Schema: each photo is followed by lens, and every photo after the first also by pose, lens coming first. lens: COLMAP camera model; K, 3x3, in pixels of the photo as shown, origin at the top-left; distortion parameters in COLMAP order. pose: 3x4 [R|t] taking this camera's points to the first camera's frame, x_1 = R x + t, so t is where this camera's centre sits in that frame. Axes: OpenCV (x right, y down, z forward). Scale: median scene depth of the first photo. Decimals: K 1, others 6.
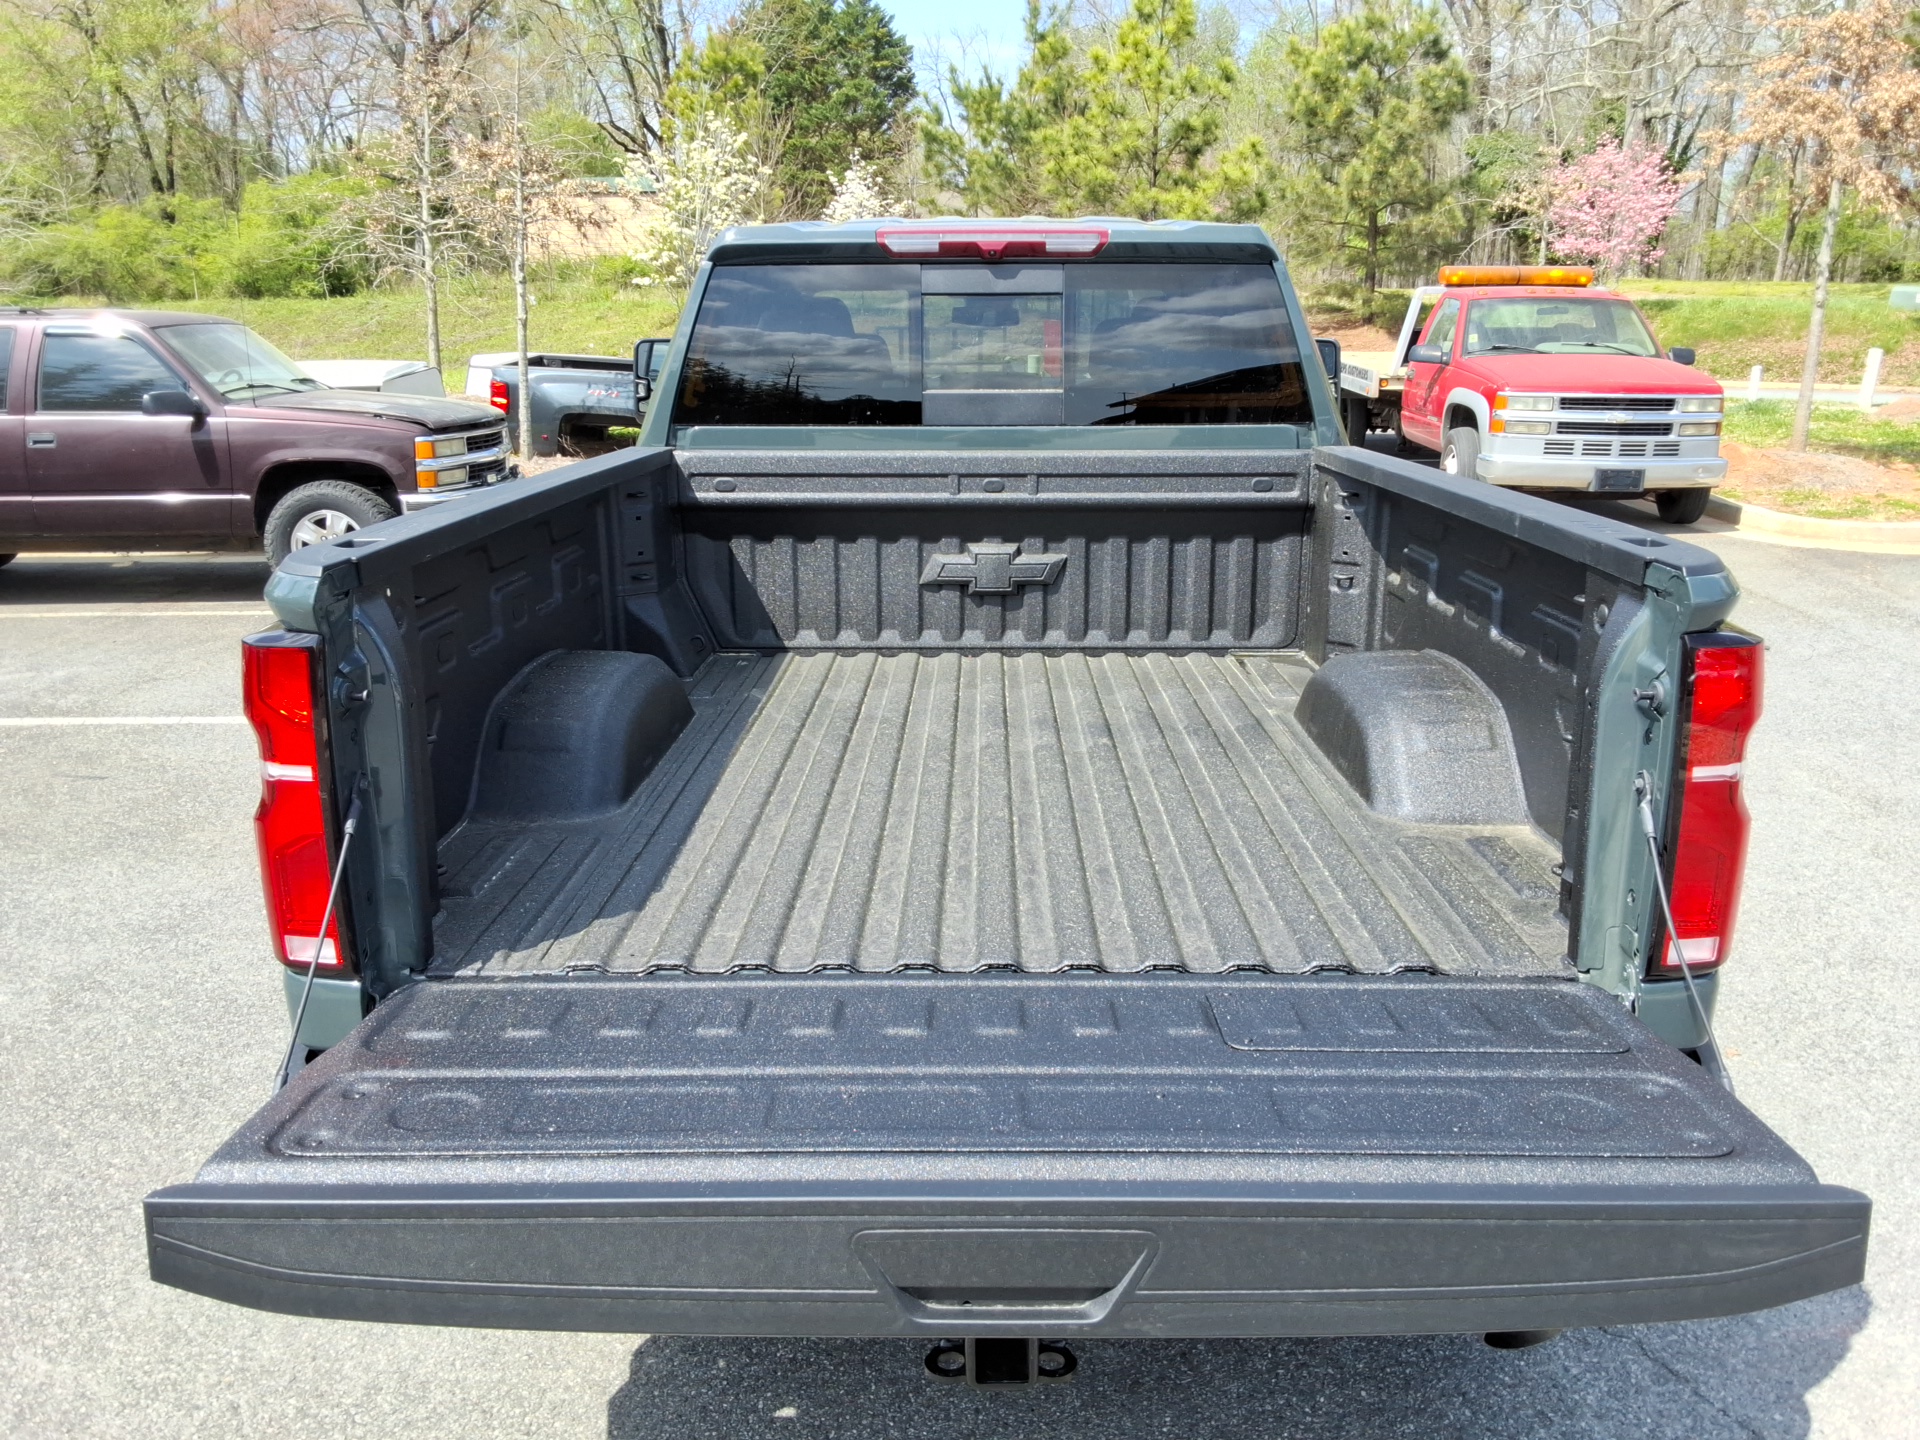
lens RADIAL K [[1546.4, 0, 968.2], [0, 1546.4, 715.1], [0, 0, 1]] dist [0.099343, -0.160554]
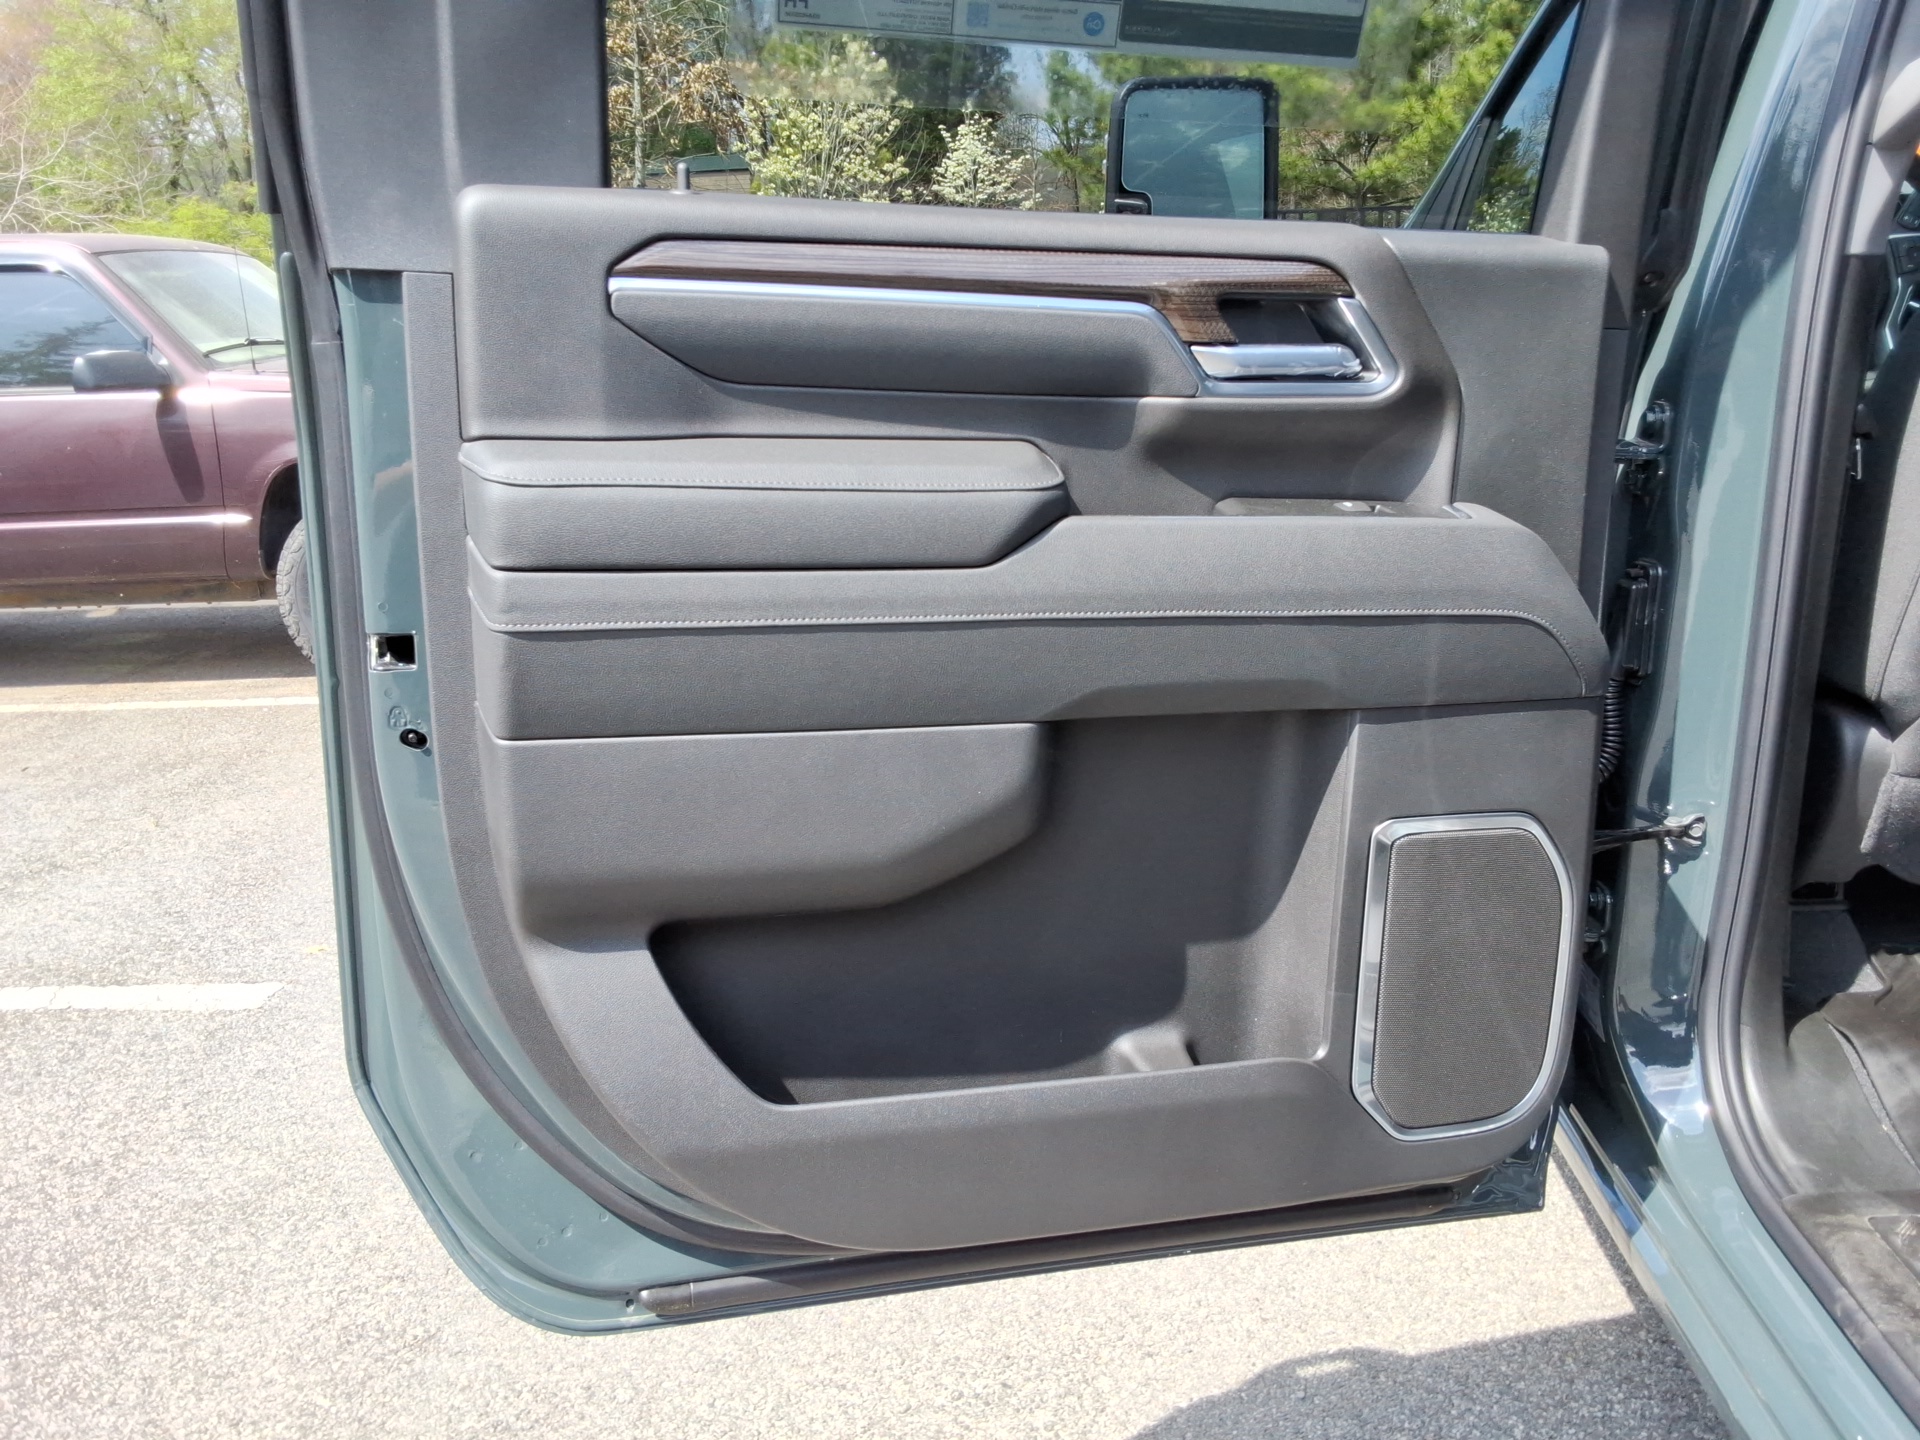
lens RADIAL K [[1546.4, 0, 964.1], [0, 1546.4, 714.6], [0, 0, 1]] dist [0.099343, -0.160554]
pose [[0.998269, -0.017525, -0.056136, -0.053772], [0.018144, 0.999780, 0.010541, -0.023870], [0.055939, -0.011541, 0.998367, 0.149715]]
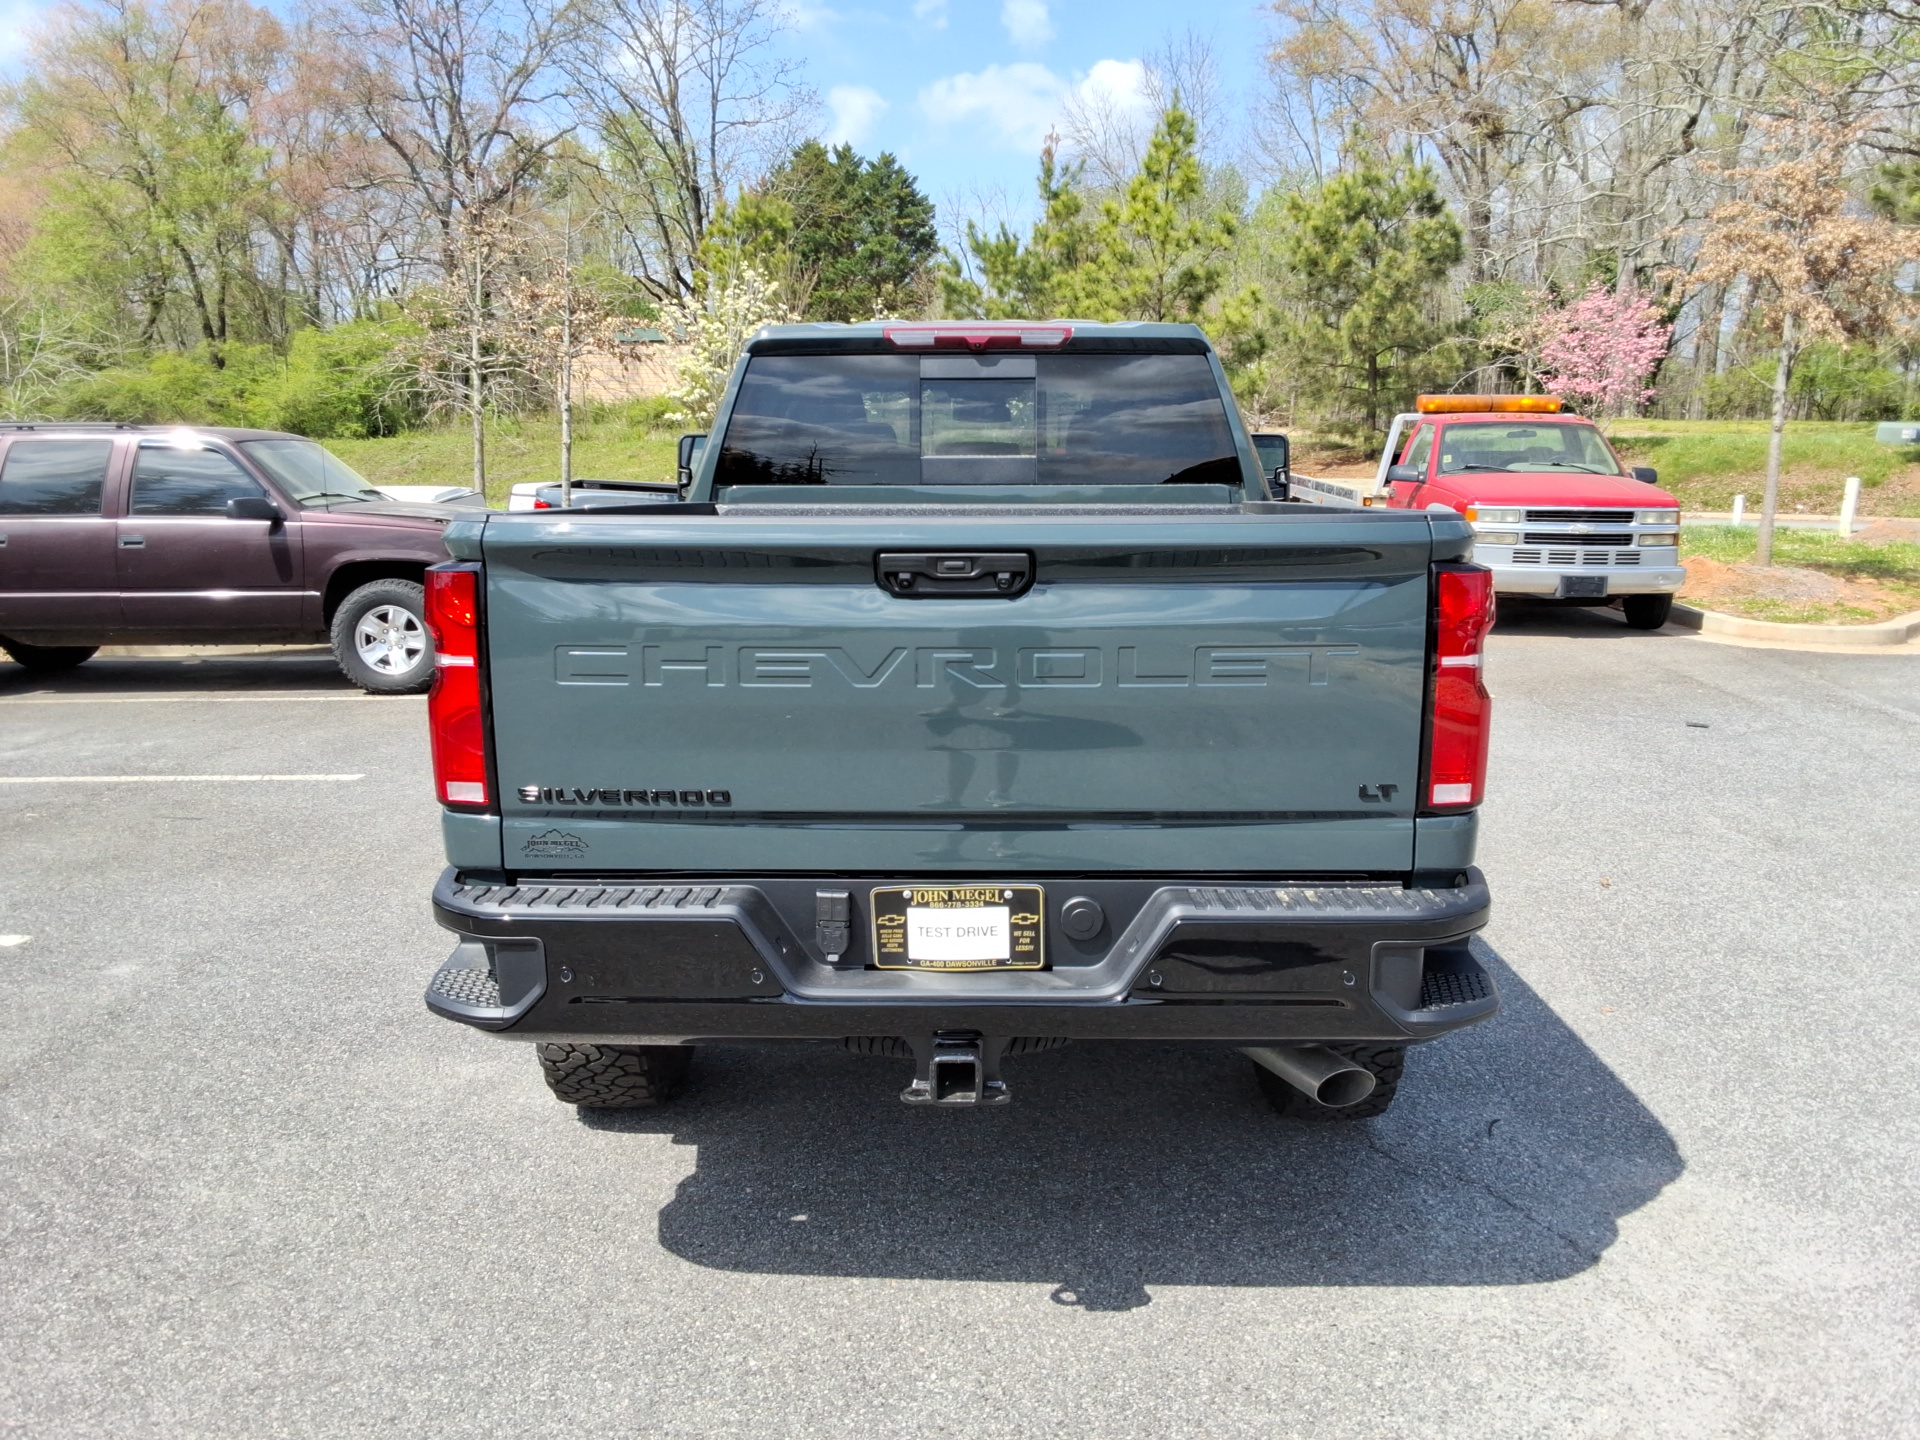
lens RADIAL K [[1546.4, 0, 971.3], [0, 1546.4, 717.1], [0, 0, 1]] dist [0.099343, -0.160554]
pose [[0.999936, 0.001765, -0.011165, 0.003775], [-0.002727, 0.996228, -0.086730, 0.015613], [0.010970, 0.086755, 0.996169, -0.030012]]
